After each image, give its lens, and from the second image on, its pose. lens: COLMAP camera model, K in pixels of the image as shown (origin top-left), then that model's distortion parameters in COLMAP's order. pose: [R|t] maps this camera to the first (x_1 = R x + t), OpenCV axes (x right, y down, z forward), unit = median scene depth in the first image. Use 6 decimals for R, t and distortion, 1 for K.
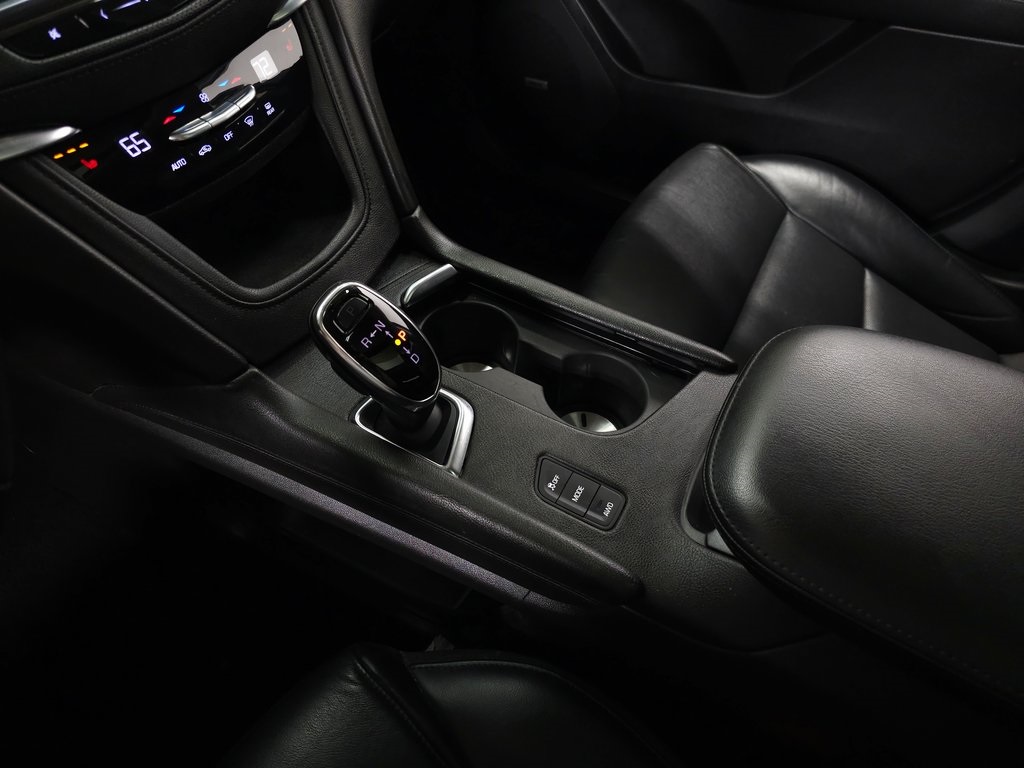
lens RADIAL K [[690.2, 0, 512.0], [0, 690.2, 384.0], [0, 0, 1]] dist [0.040572, -0.047875]
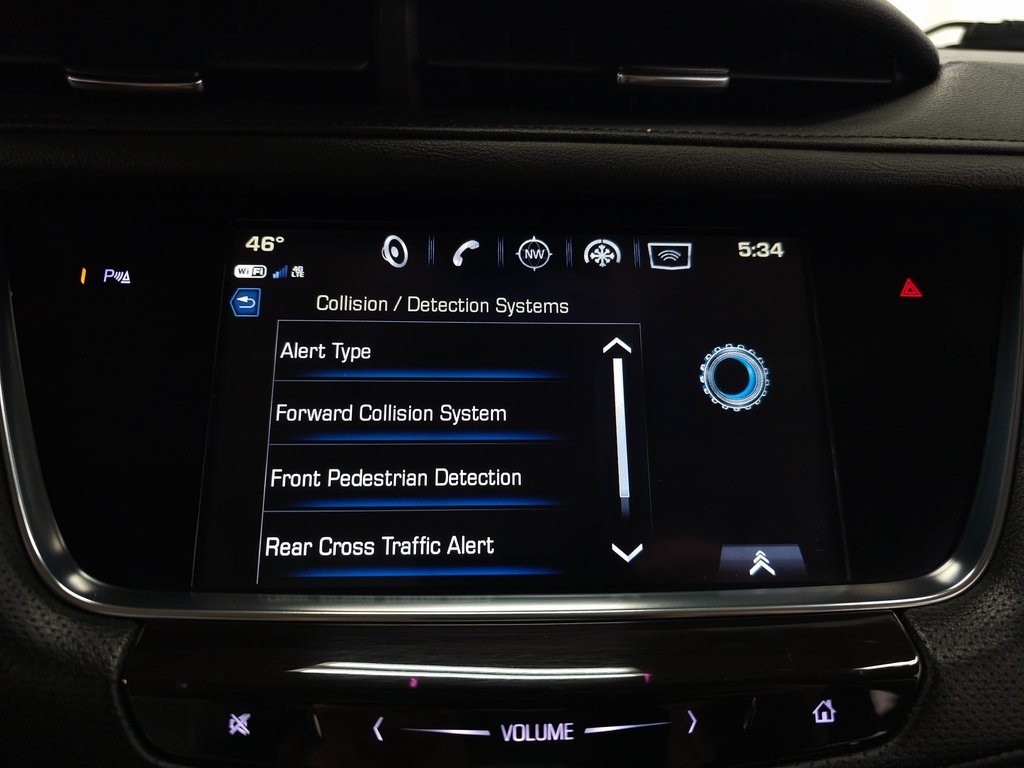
lens RADIAL K [[736.3, 0, 514.0], [0, 736.3, 382.2], [0, 0, 1]] dist [-0.005632, -0.010255]
pose [[0.540703, 0.299838, -0.785963, -0.236197], [-0.663454, 0.726416, -0.179301, -0.556529], [0.517175, 0.618399, 0.591704, 0.571882]]
